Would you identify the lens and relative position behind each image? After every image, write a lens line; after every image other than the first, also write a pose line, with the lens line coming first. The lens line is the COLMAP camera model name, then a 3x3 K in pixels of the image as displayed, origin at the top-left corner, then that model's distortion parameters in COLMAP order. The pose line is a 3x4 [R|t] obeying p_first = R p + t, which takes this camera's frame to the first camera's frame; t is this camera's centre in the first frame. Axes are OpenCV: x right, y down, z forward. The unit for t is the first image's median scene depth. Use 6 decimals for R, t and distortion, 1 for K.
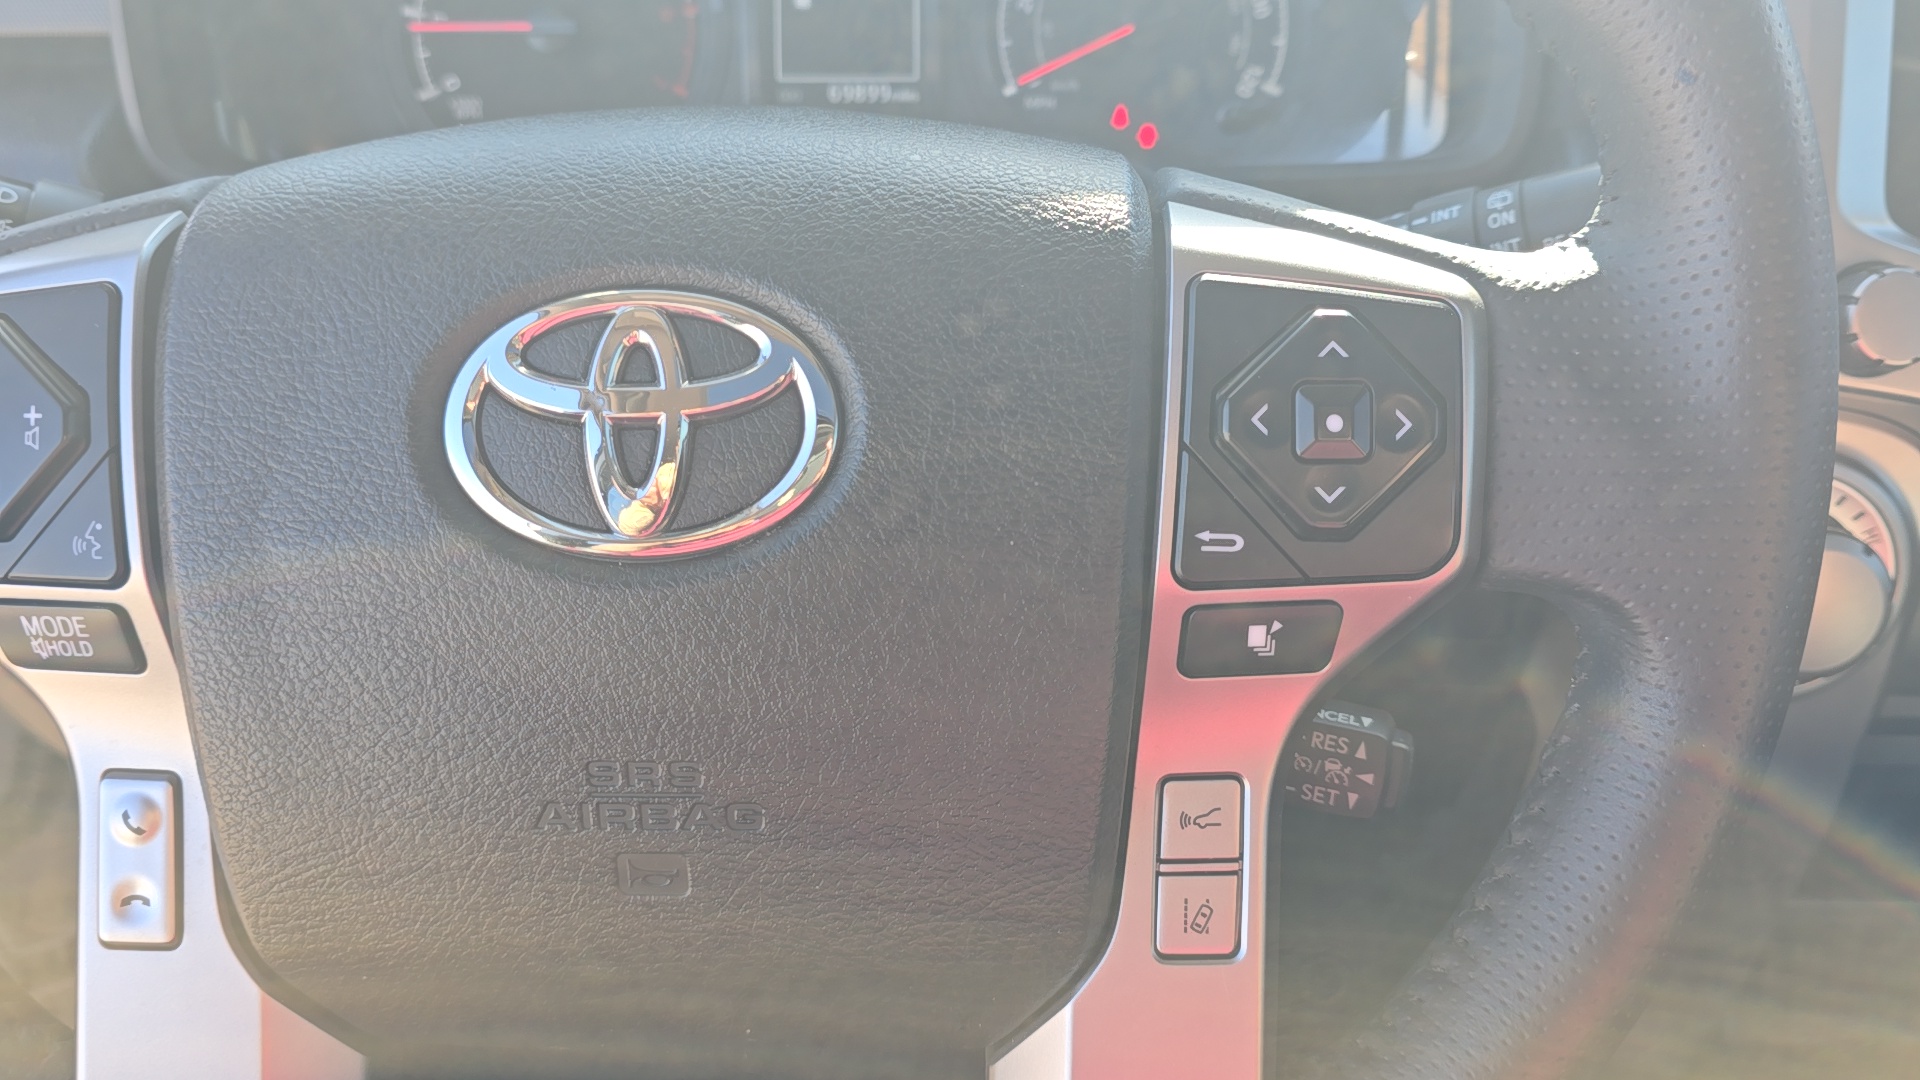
lens RADIAL K [[1612.8, 0, 957.7], [0, 1612.8, 590.0], [0, 0, 1]] dist [-0.025188, 0.020160]
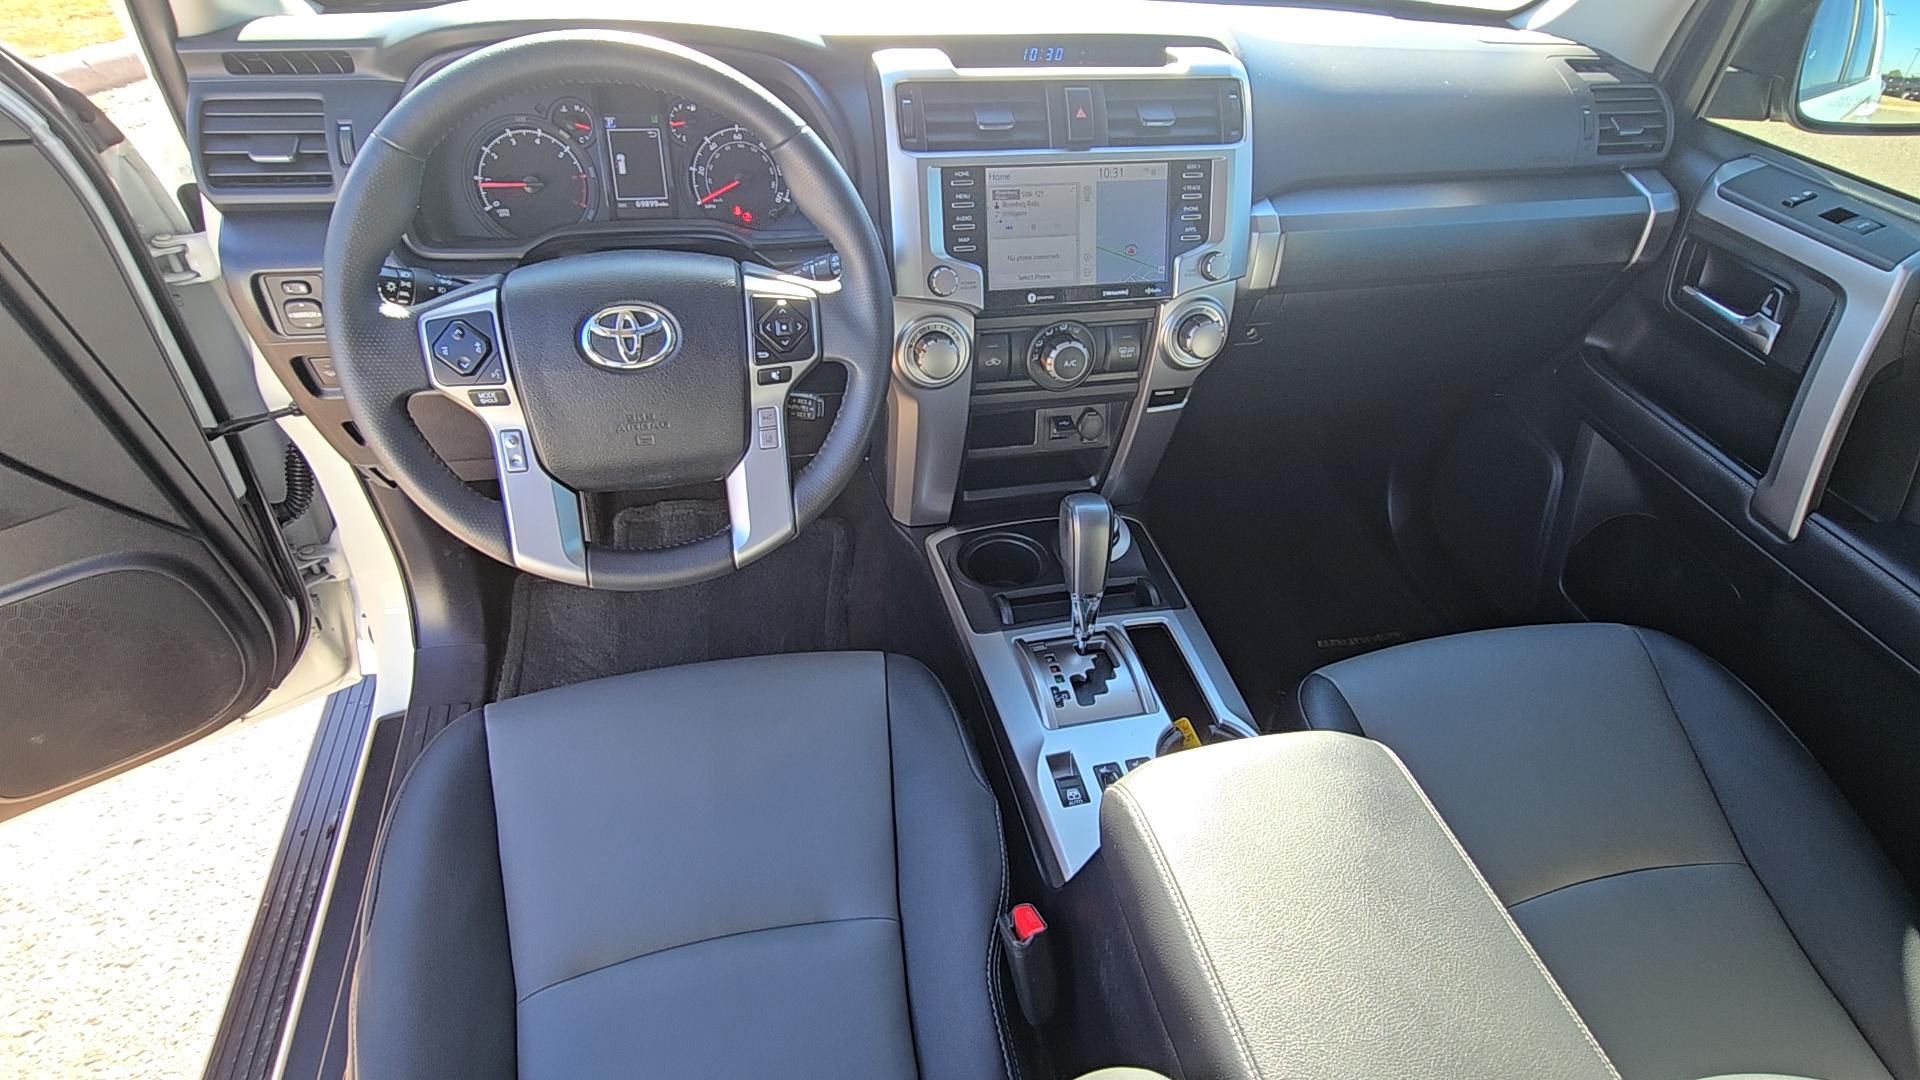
lens RADIAL K [[973.8, 0, 971.5], [0, 973.8, 547.0], [0, 0, 1]] dist [-0.000085, 0.002563]
pose [[0.958917, -0.123242, 0.255520, -0.045984], [0.074128, 0.978267, 0.193646, 0.011836], [-0.273832, -0.166749, 0.947212, -1.849515]]
